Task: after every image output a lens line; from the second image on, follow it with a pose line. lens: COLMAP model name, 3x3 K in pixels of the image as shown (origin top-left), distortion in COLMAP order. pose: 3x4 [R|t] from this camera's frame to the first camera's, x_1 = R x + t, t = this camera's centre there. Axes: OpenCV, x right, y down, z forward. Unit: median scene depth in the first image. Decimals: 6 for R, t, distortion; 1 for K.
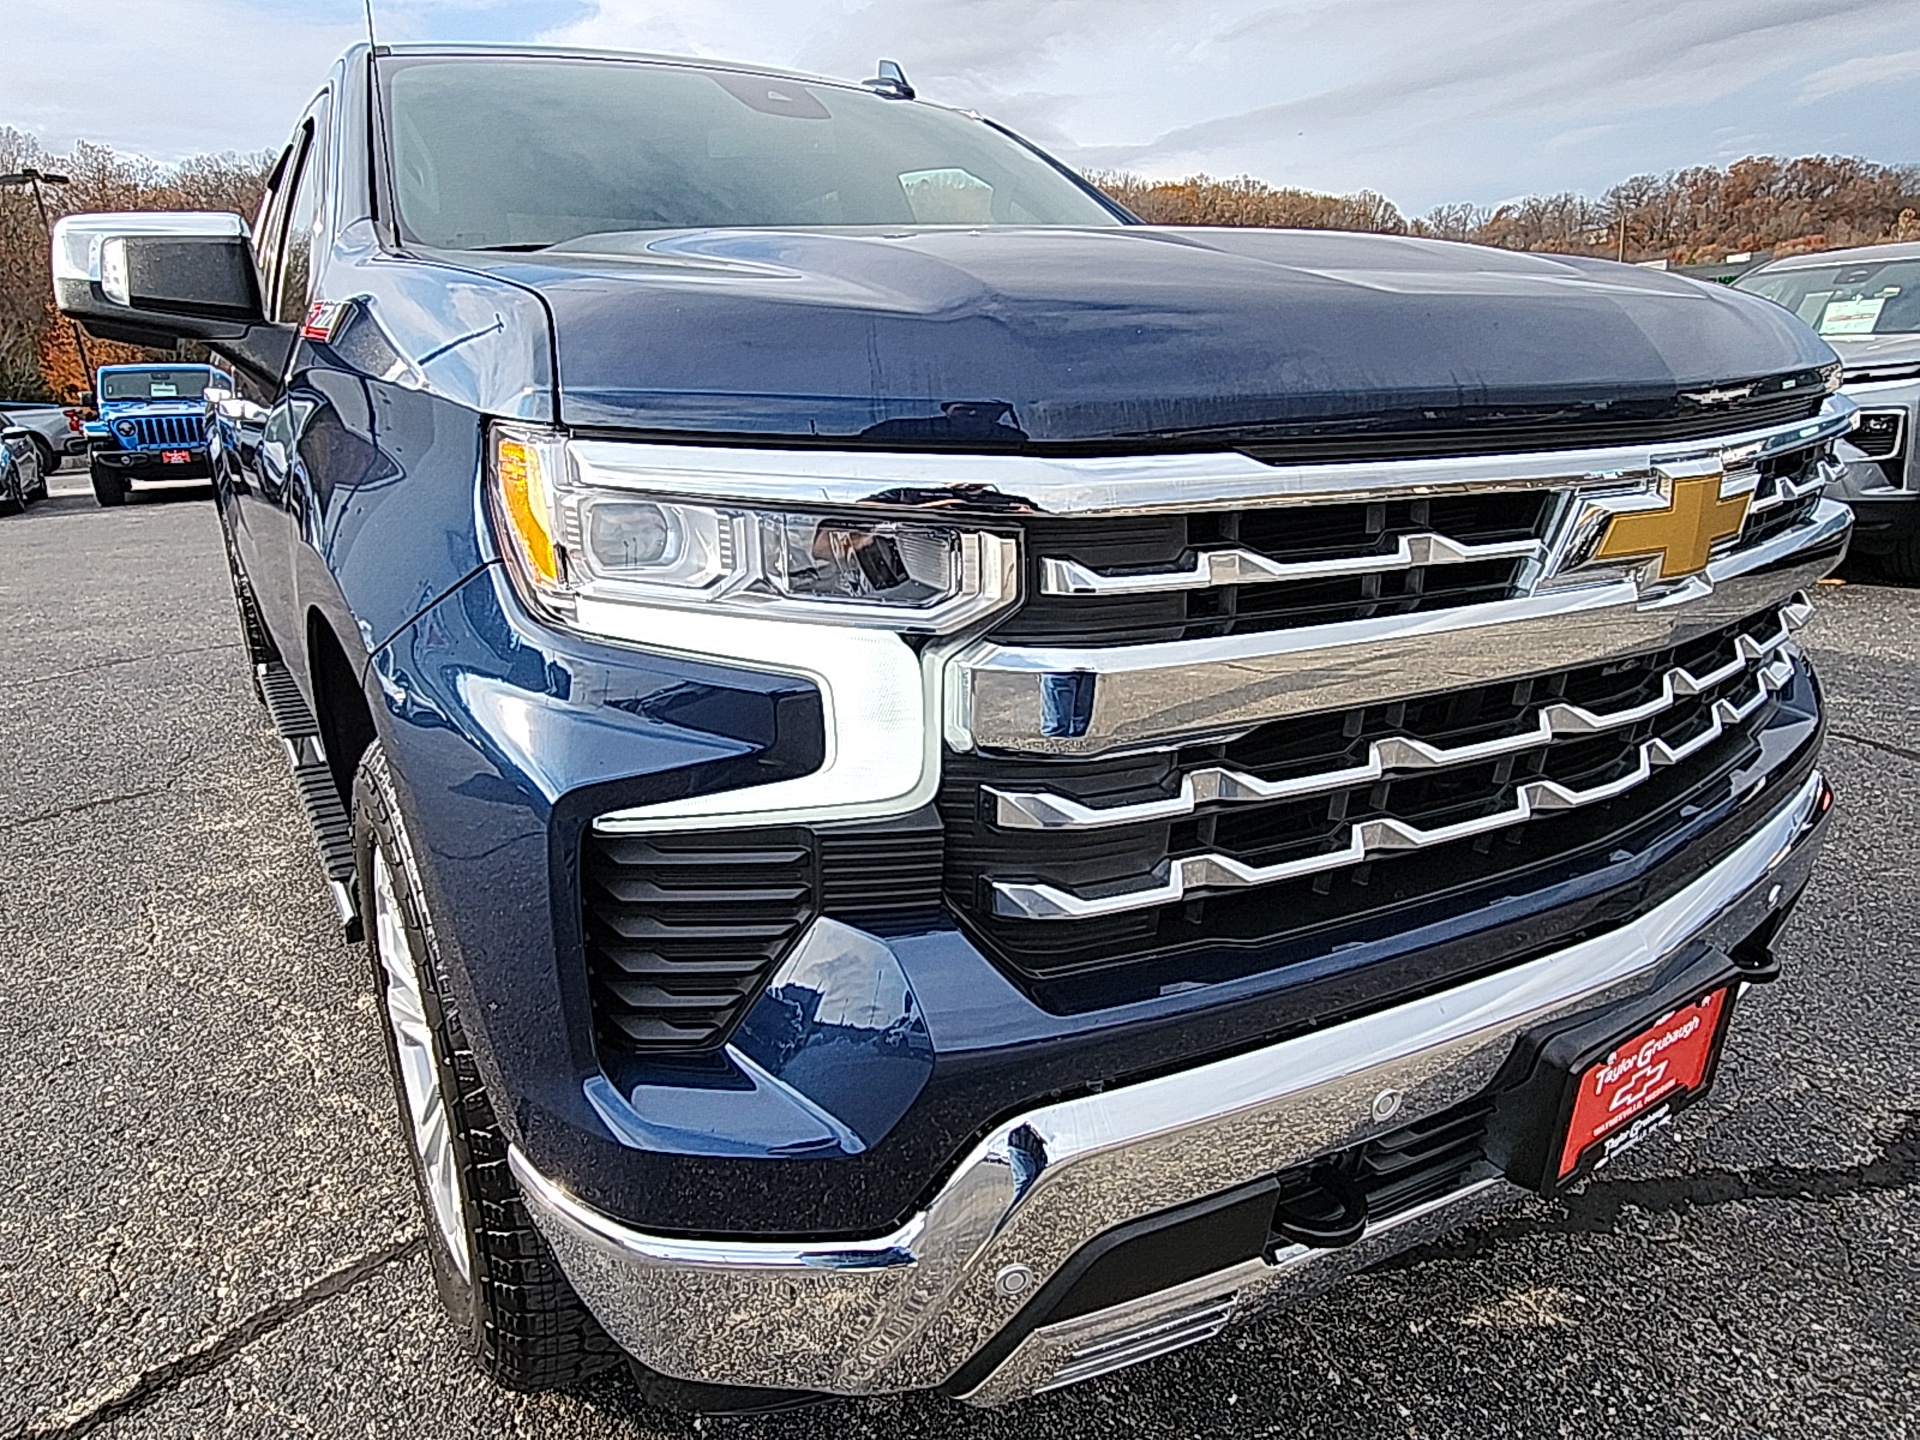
lens RADIAL K [[1152.6, 0, 956.6], [0, 1152.6, 688.3], [0, 0, 1]] dist [0.001402, -0.000645]
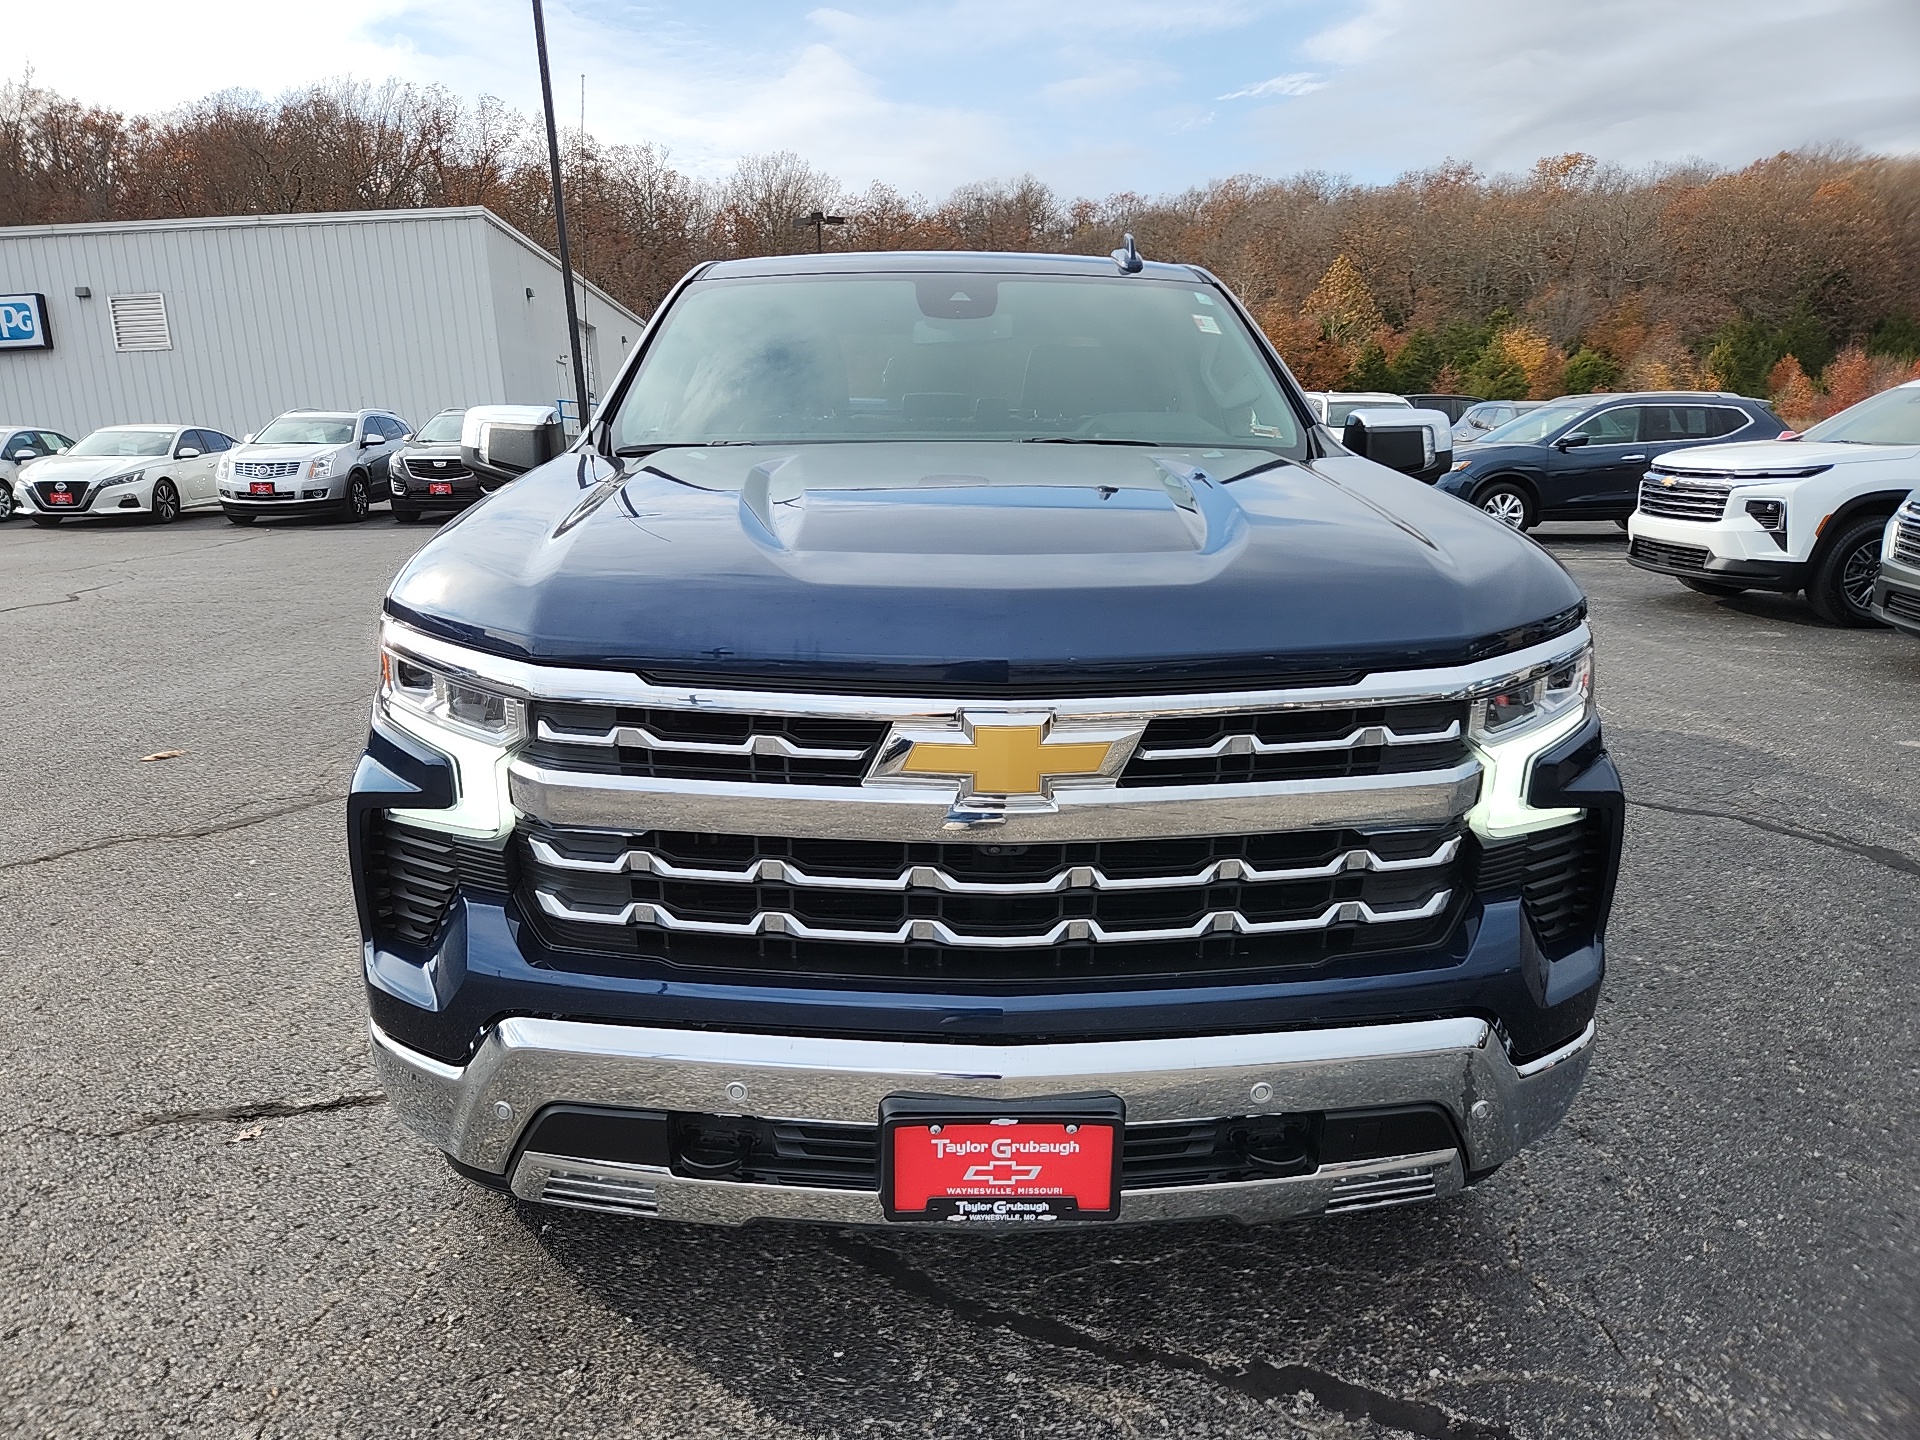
lens RADIAL K [[1291.2, 0, 948.0], [0, 1291.2, 696.6], [0, 0, 1]] dist [0.071240, -0.056180]
pose [[0.851469, 0.143788, -0.504307, 1.369030], [-0.162370, 0.986704, 0.007185, -0.216959], [0.498635, 0.075767, 0.863494, -0.398494]]
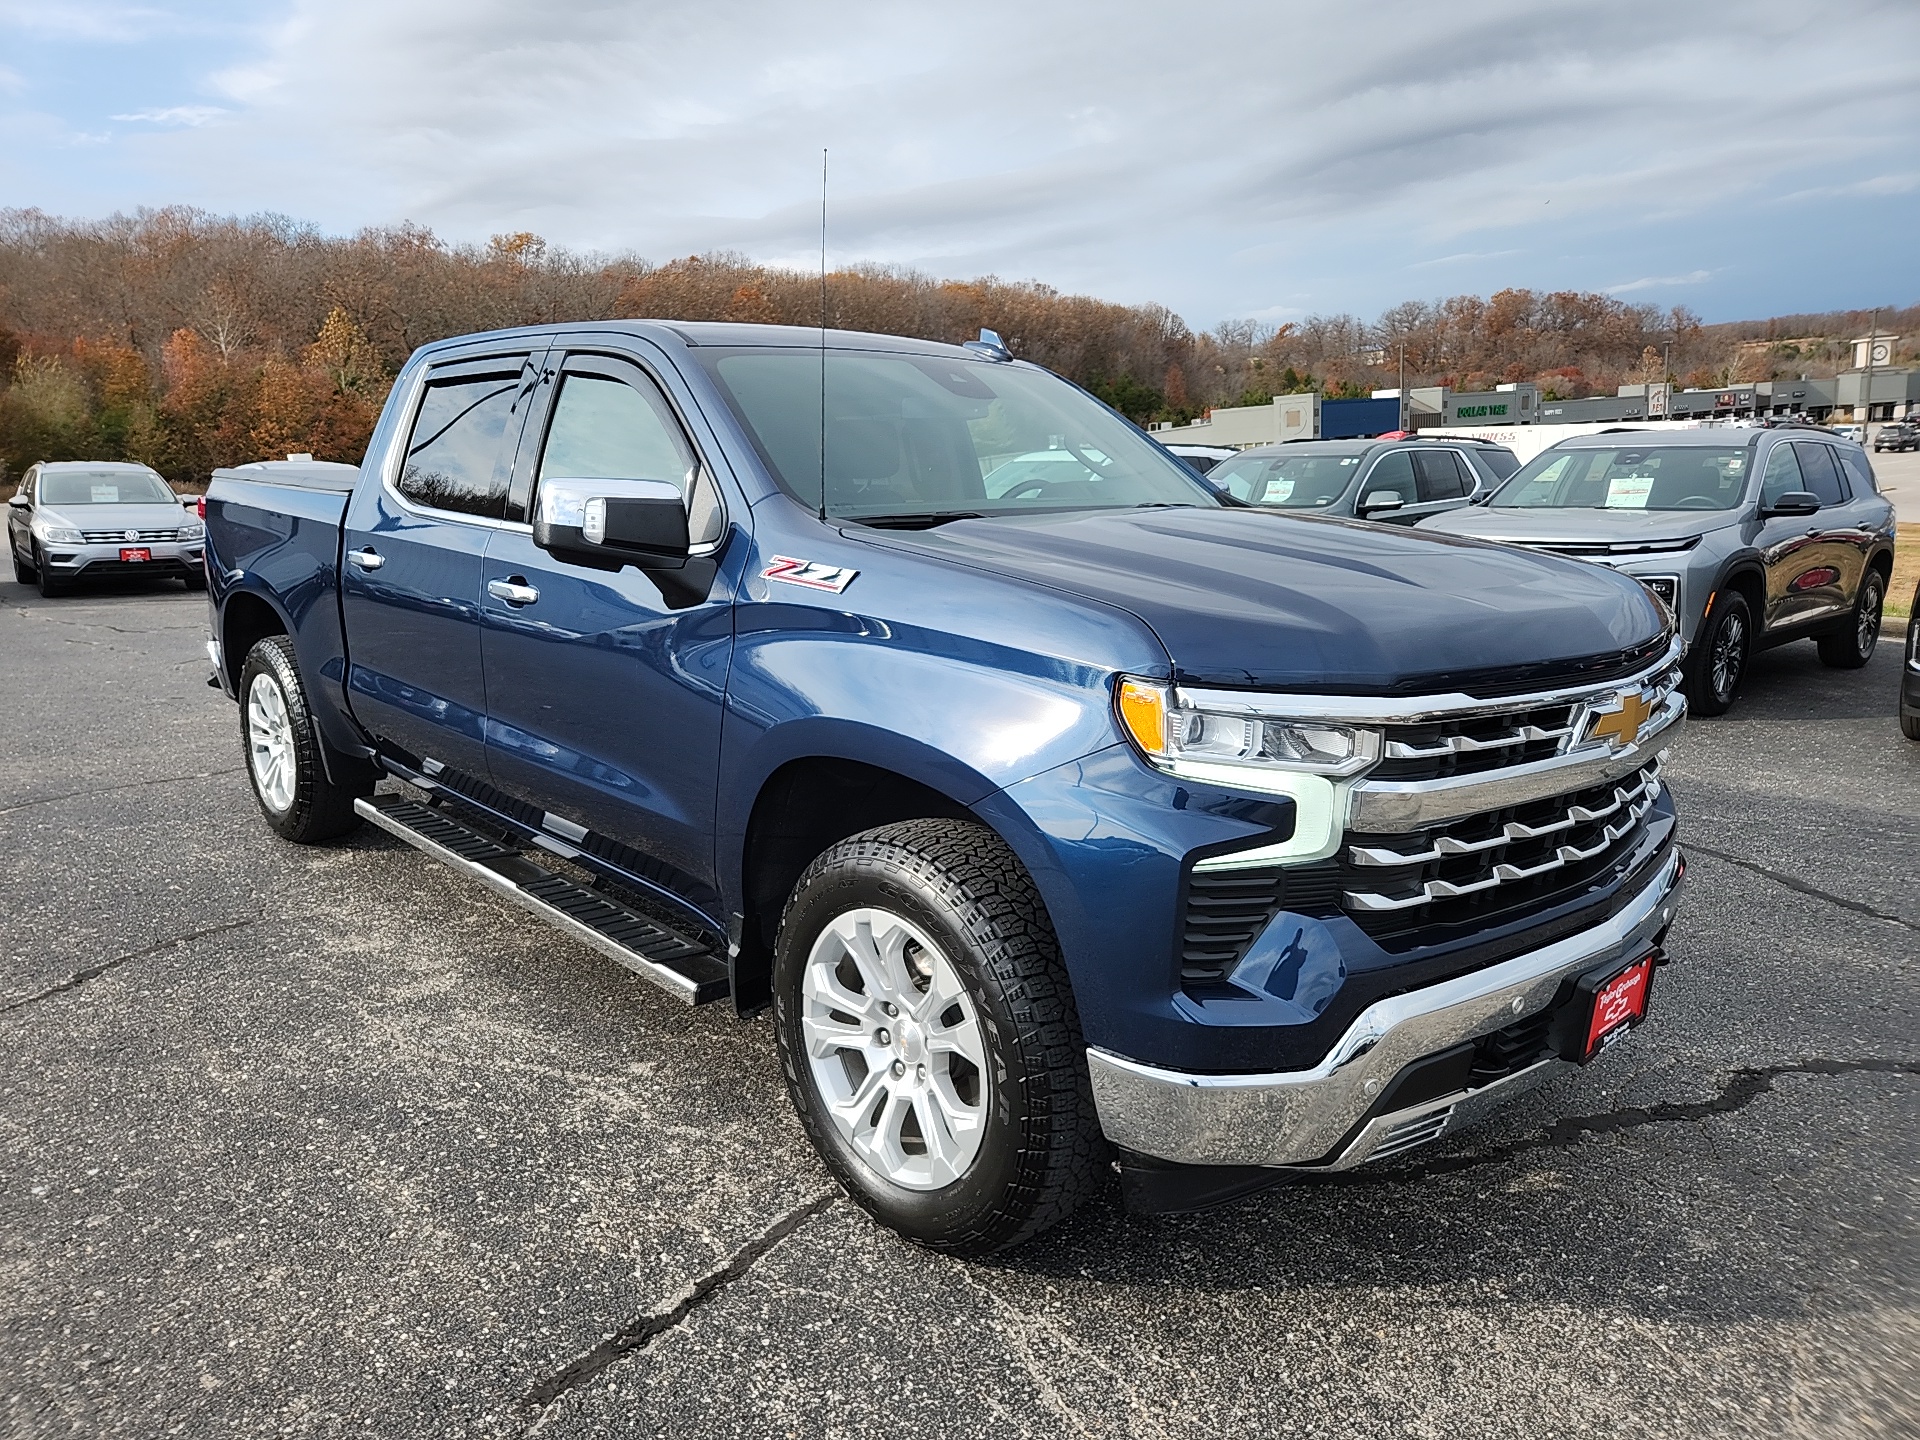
lens RADIAL K [[1288.7, 0, 953.4], [0, 1288.7, 694.1], [0, 0, 1]] dist [0.063541, -0.054812]
pose [[0.982714, 0.002316, 0.185114, -0.998586], [0.014977, 0.995649, -0.091967, 0.011261], [-0.184522, 0.093150, 0.978404, -1.080970]]
